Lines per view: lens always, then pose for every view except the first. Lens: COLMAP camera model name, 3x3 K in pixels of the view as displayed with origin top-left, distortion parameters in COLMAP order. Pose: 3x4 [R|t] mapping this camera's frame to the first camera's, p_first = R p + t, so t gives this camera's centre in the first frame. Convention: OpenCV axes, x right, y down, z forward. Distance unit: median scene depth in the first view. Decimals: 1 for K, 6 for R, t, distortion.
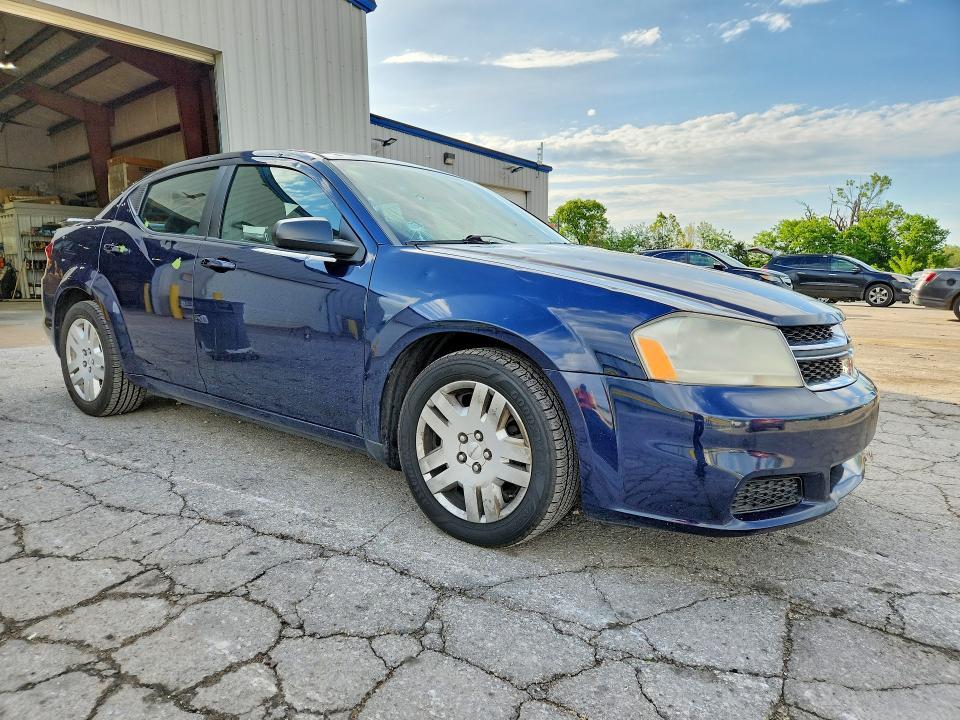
lens RADIAL K [[646.9, 0, 480.0], [0, 646.9, 360.0], [0, 0, 1]] dist [0.069799, -0.057558]
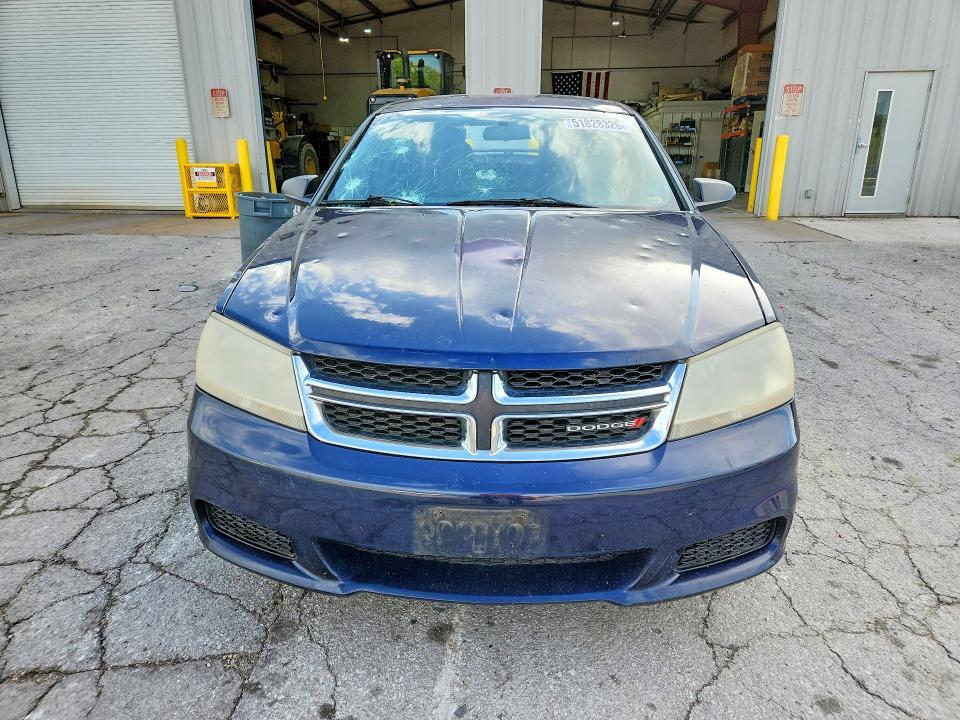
lens RADIAL K [[674.6, 0, 466.8], [0, 674.6, 359.3], [0, 0, 1]] dist [0.006412, 0.003736]
pose [[0.541502, 0.234153, -0.807433, 1.068031], [-0.089720, 0.971041, 0.221429, -0.196967], [0.835898, -0.047461, 0.546829, 0.645740]]
